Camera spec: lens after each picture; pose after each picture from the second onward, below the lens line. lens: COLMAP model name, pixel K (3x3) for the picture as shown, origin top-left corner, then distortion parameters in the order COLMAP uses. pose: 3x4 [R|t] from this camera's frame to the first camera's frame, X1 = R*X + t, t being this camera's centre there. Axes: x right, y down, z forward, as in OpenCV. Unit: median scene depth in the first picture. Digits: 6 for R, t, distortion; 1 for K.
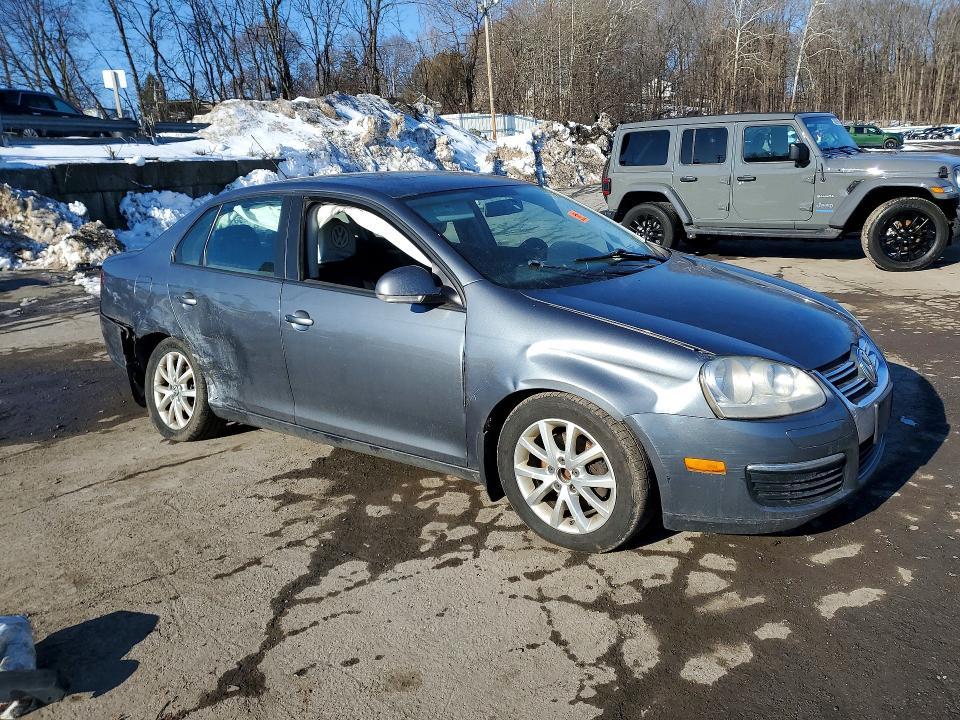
lens RADIAL K [[796.0, 0, 480.0], [0, 796.0, 360.0], [0, 0, 1]] dist [0.003962, 0.004630]
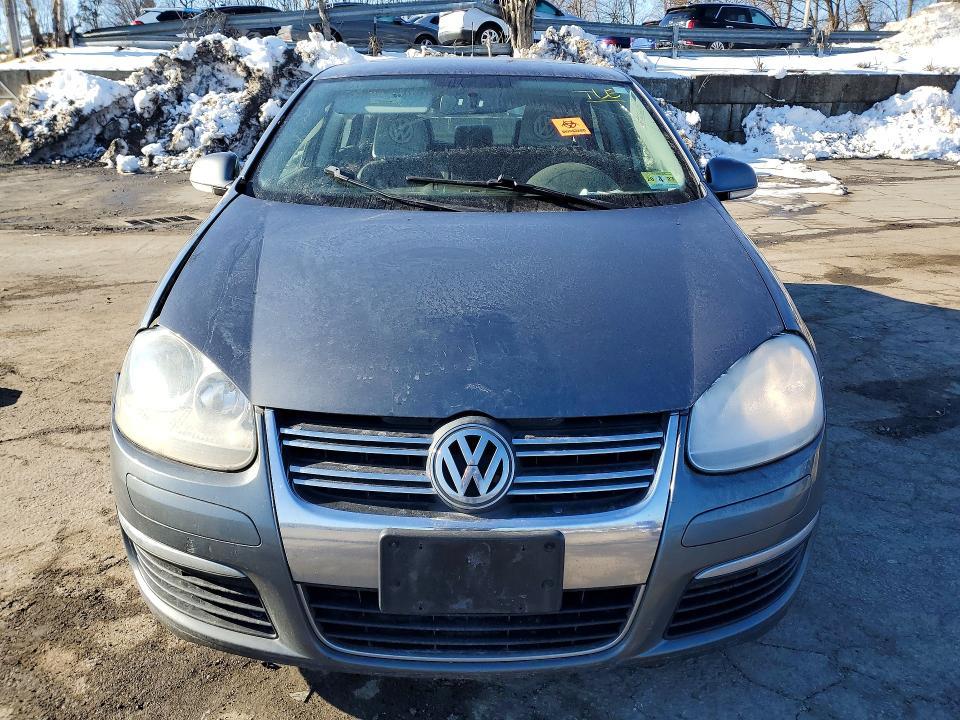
lens RADIAL K [[757.2, 0, 498.1], [0, 757.2, 357.5], [0, 0, 1]] dist [0.075630, -0.057025]
pose [[0.579111, 0.301561, -0.757424, 0.184639], [-0.226811, 0.951988, 0.205609, -0.033922], [0.783063, 0.052722, 0.619704, 0.164728]]
